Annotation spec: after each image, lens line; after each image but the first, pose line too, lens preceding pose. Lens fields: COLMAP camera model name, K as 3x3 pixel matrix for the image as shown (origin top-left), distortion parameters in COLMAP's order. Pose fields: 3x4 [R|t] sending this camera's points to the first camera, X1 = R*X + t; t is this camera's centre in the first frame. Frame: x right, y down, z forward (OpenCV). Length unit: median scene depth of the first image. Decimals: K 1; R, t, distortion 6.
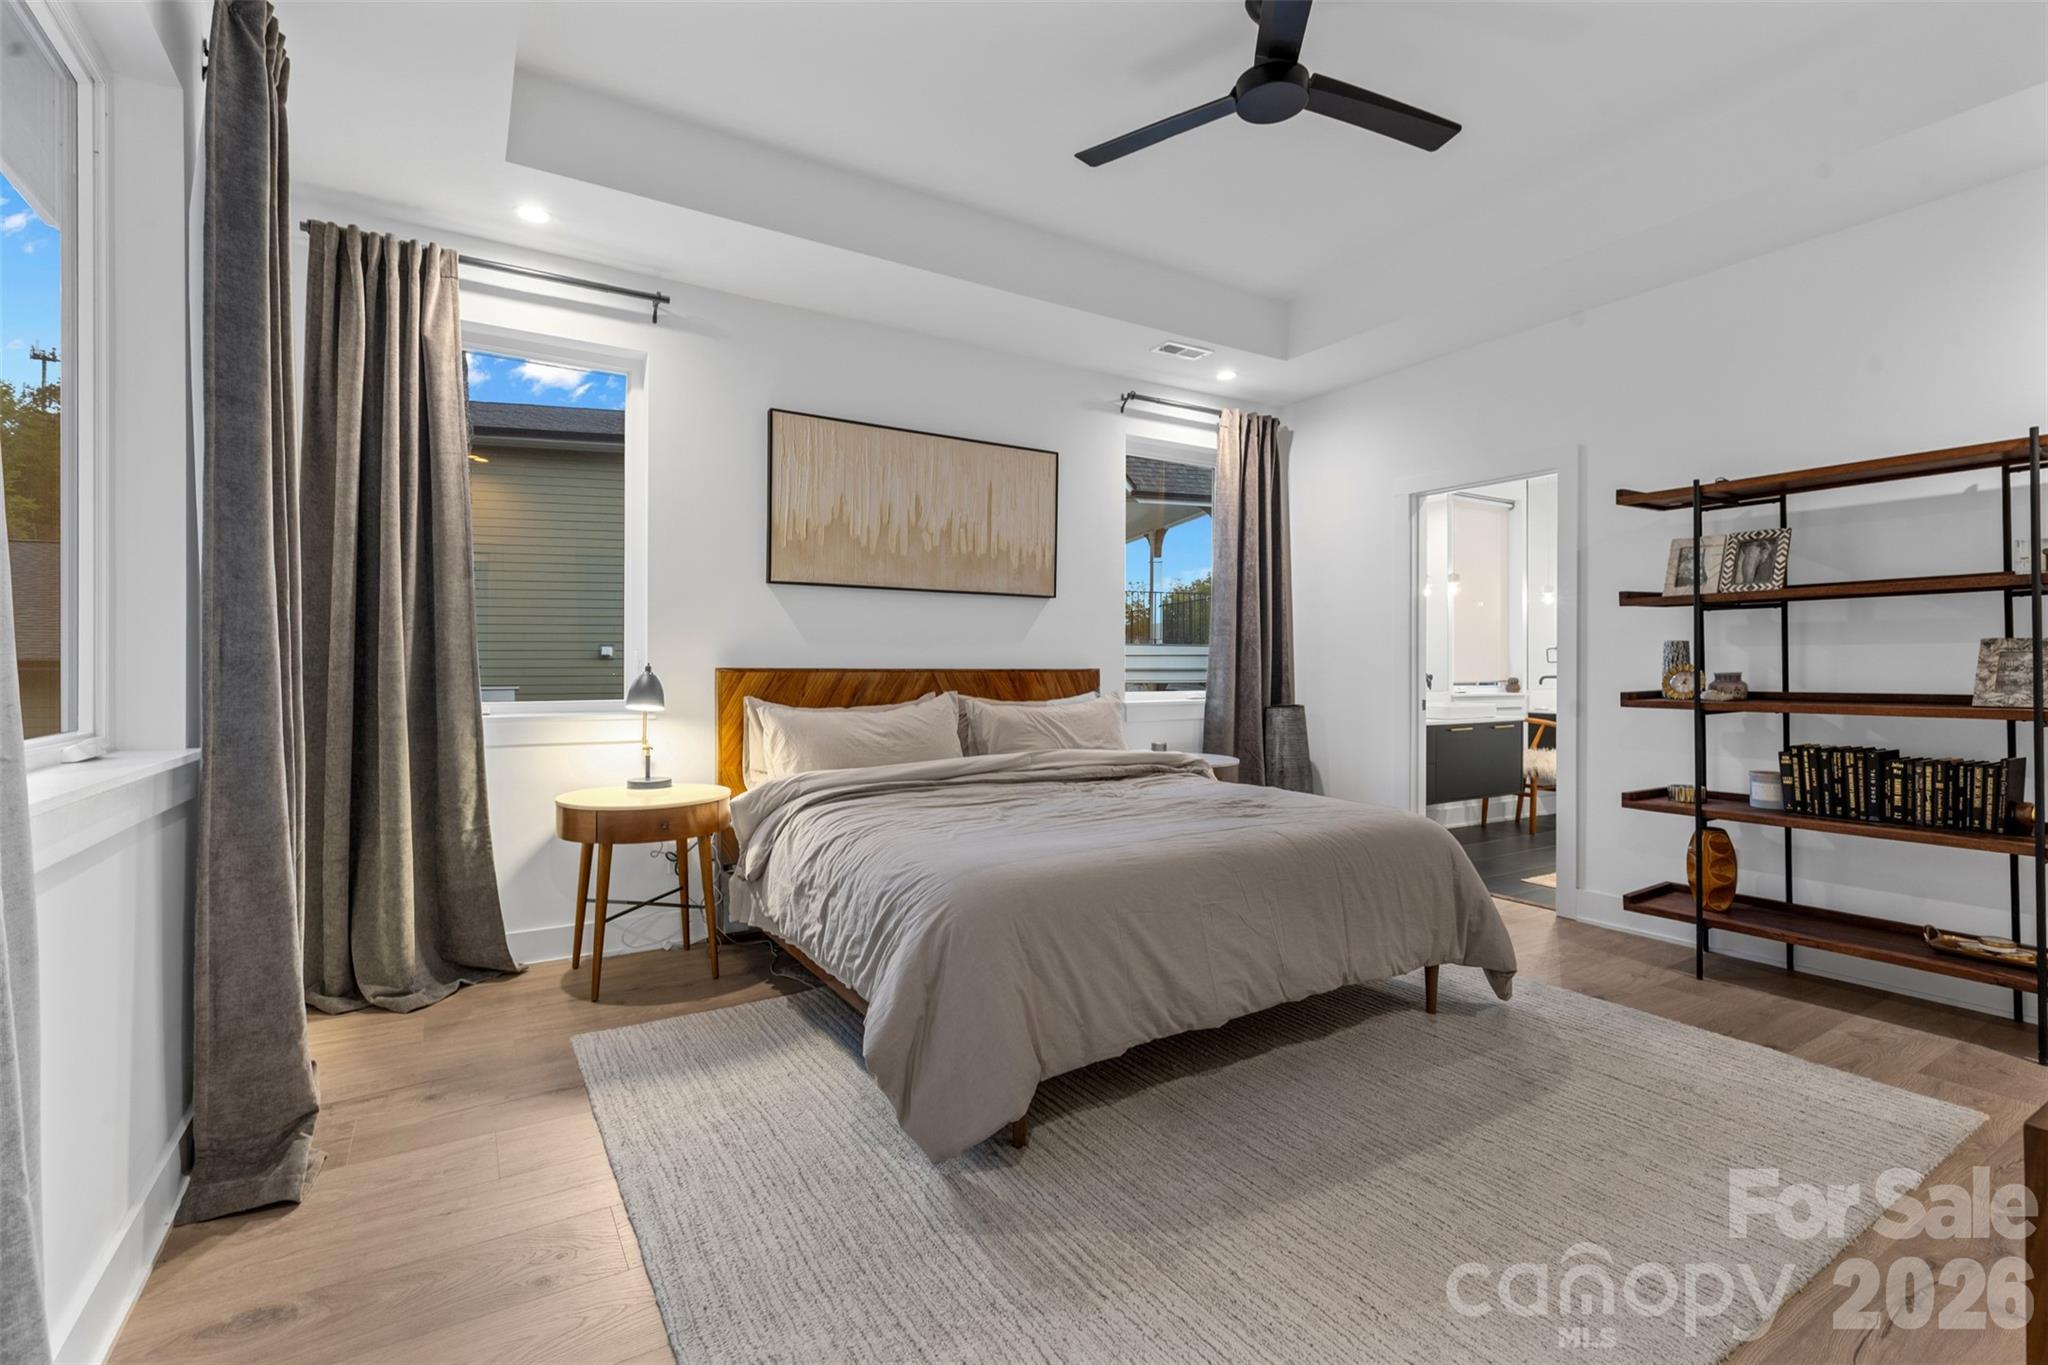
lens RADIAL K [[917.3, 0, 1021.7], [0, 917.3, 682.4], [0, 0, 1]] dist [0.006168, 0.000060]
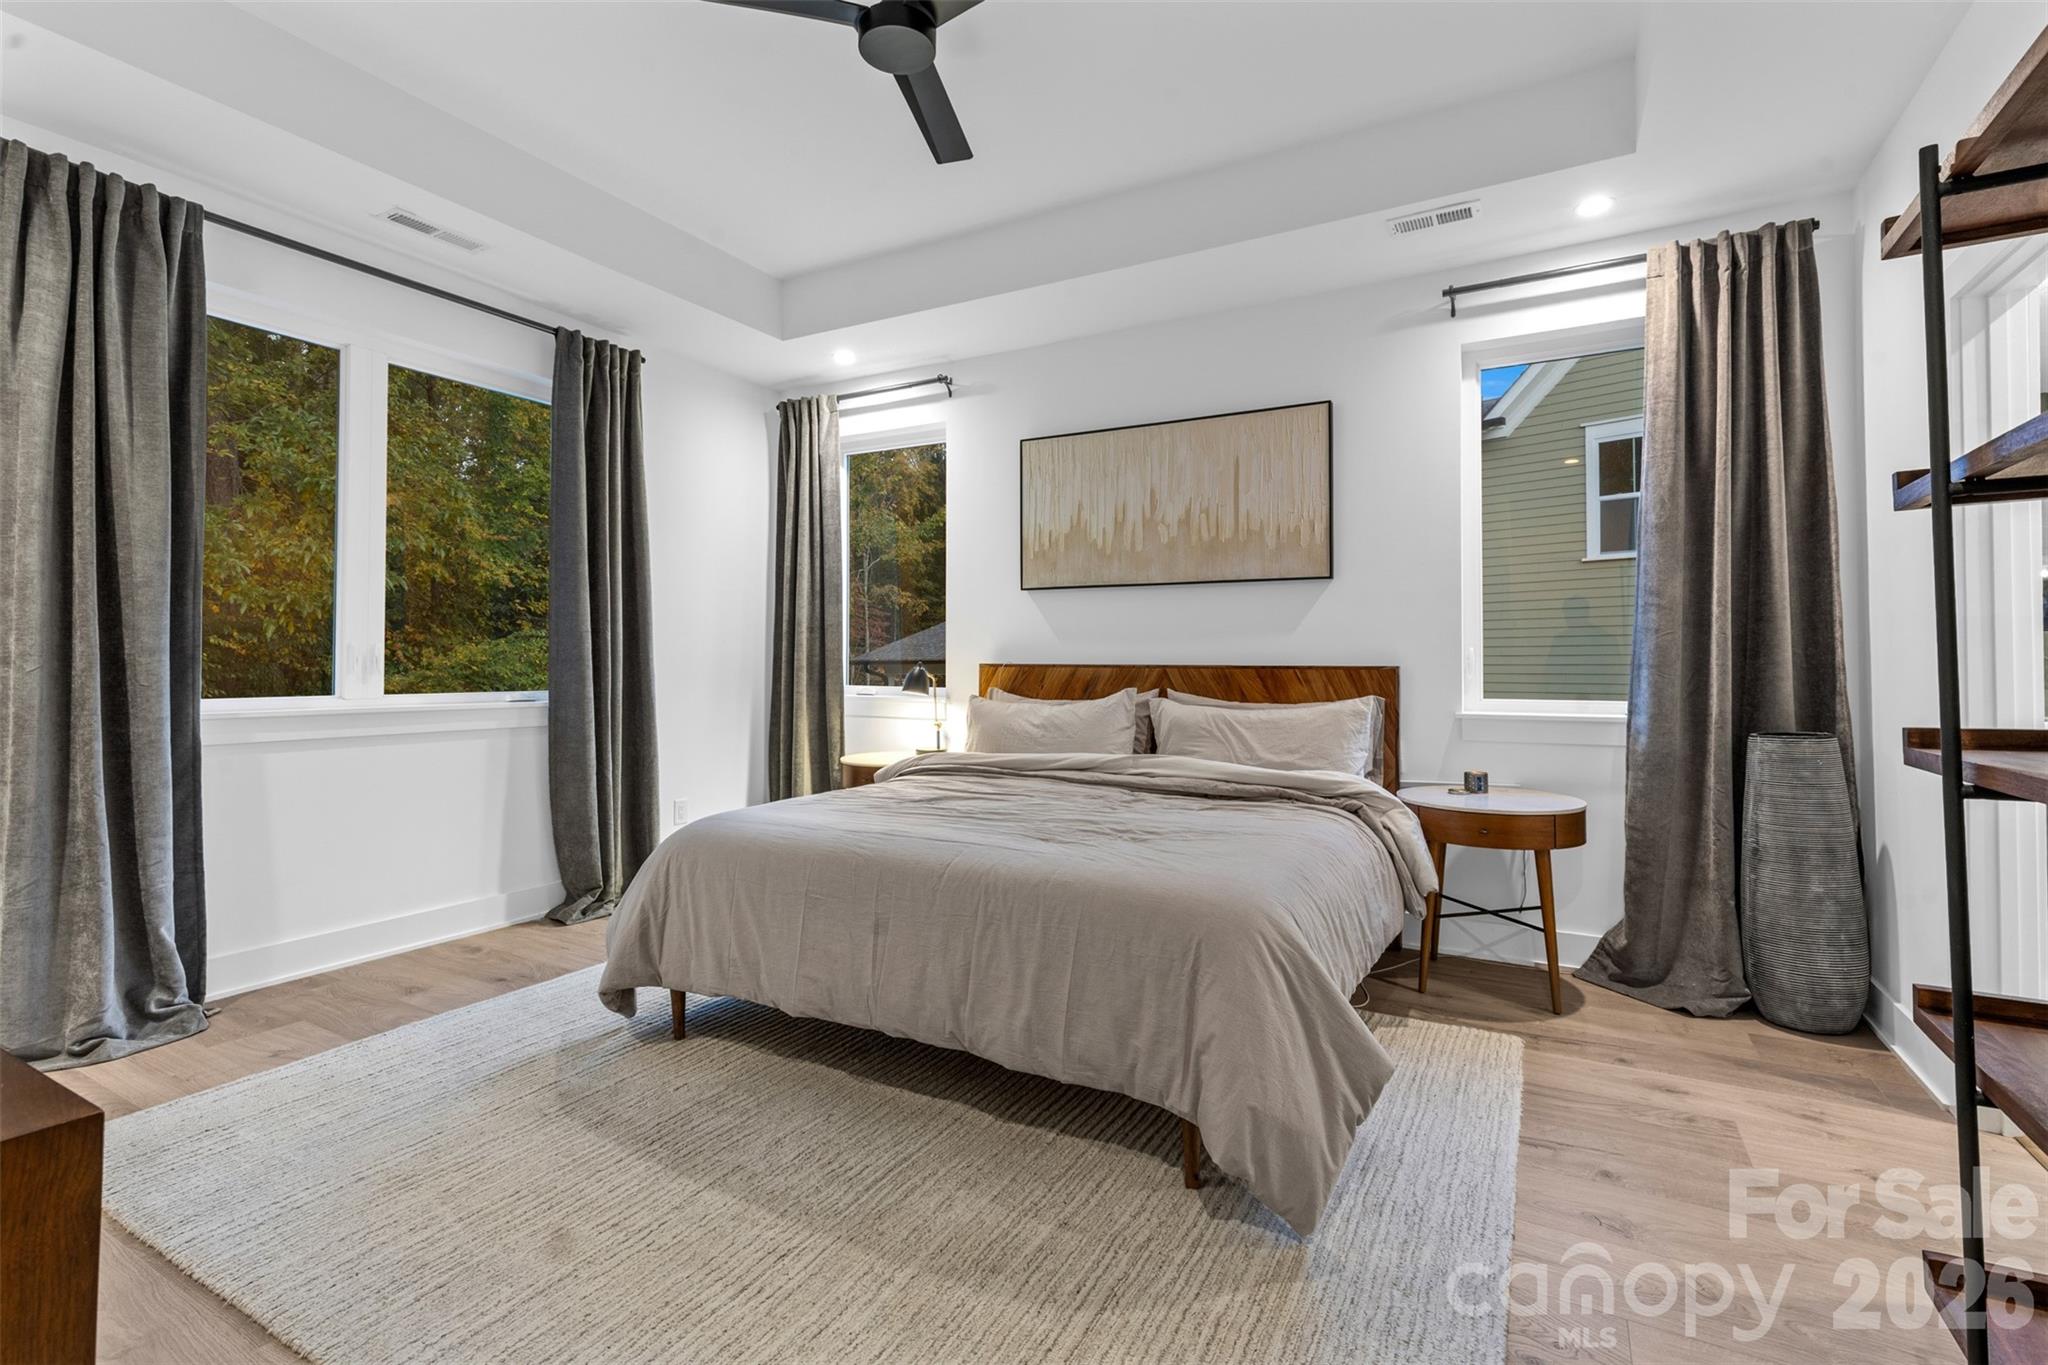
lens RADIAL K [[926.8, 0, 1030.4], [0, 926.8, 664.1], [0, 0, 1]] dist [0.003639, 0.000072]
pose [[0.489032, -0.002913, -0.872261, 0.676692], [-0.021671, 0.999645, -0.015489, 0.002229], [0.871996, 0.026477, 0.488796, 0.400567]]
